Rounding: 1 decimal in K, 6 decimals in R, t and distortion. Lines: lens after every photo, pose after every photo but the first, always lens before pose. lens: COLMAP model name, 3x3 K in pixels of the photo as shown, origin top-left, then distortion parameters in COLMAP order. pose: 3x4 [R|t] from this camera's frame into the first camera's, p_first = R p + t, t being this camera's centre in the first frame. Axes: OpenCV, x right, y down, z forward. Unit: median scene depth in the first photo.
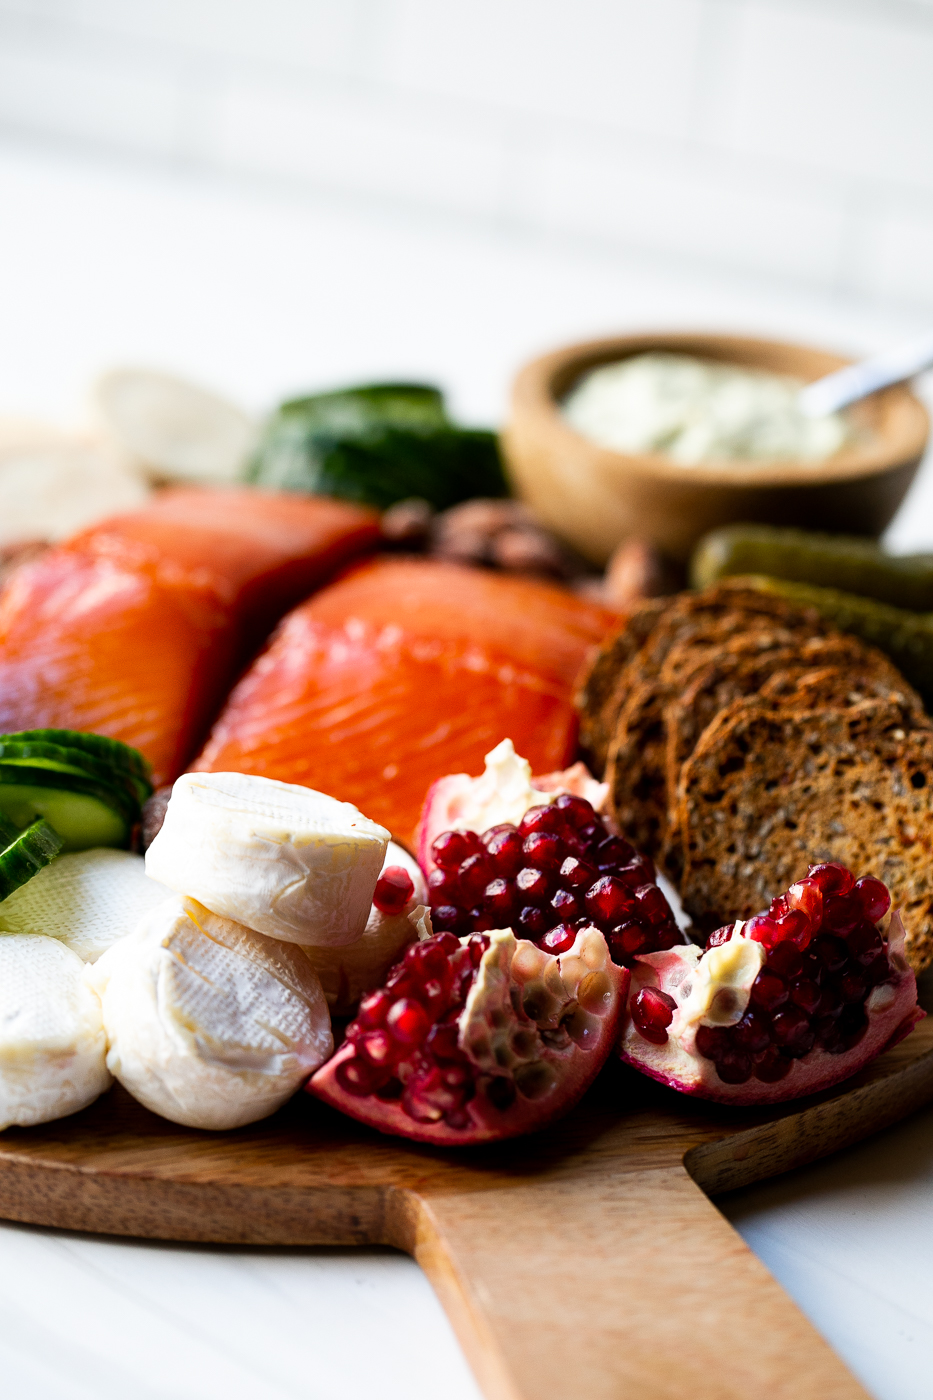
lens RADIAL K [[4287.0, 0, 464.7], [0, 4287.0, 700.1], [0, 0, 1]] dist [0.278424, 0.000000]
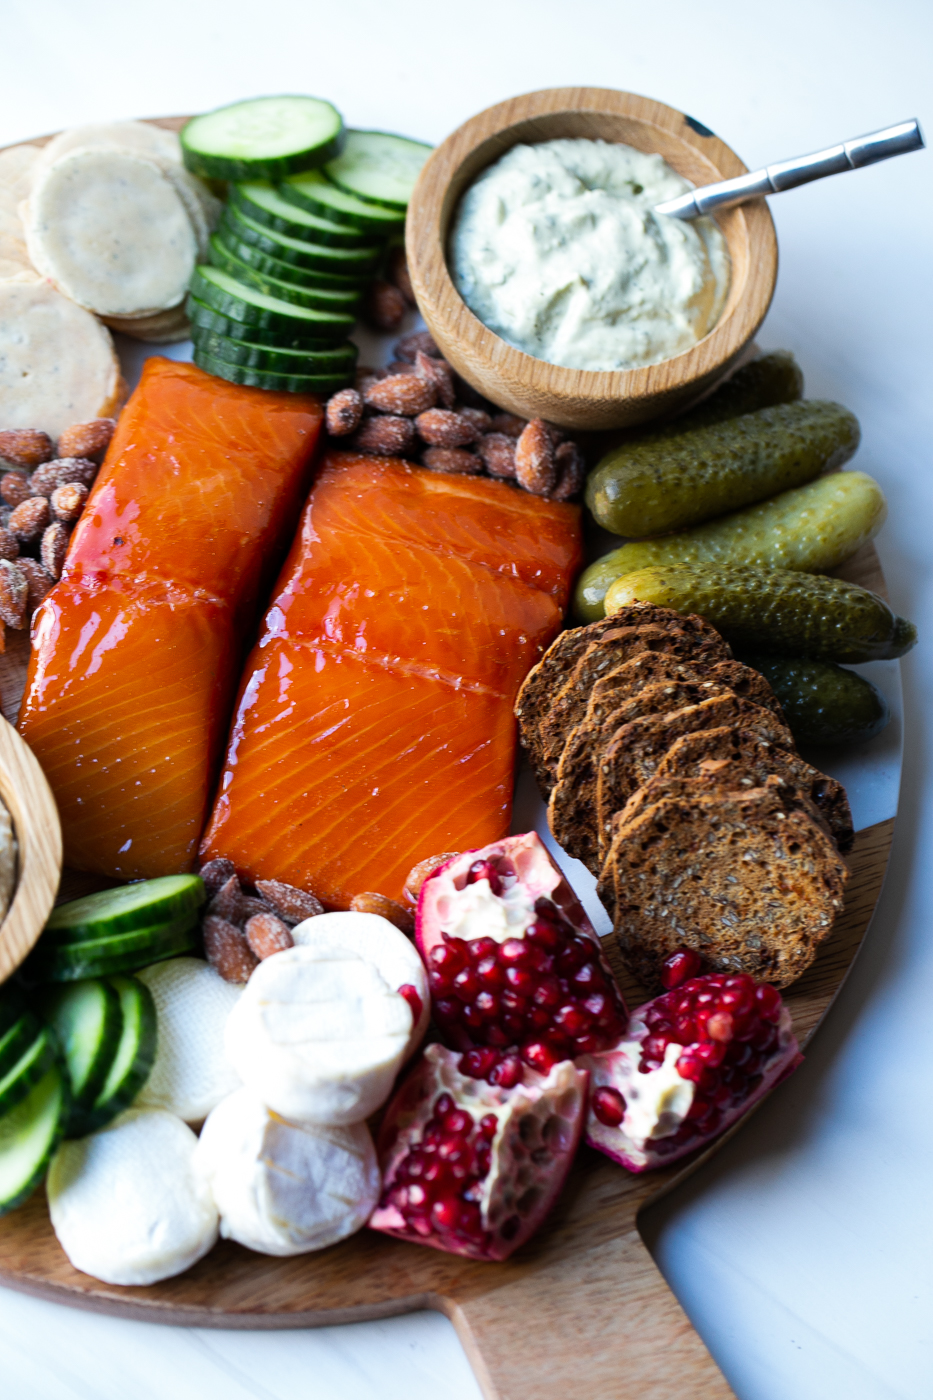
lens RADIAL K [[4287.0, 0, 467.7], [0, 4287.0, 698.9], [0, 0, 1]] dist [0.278424, 0.000000]
pose [[0.993457, -0.078174, 0.083264, -0.097268], [0.014424, 0.809085, 0.587515, -0.781588], [-0.113296, -0.582469, 0.804918, -0.007665]]
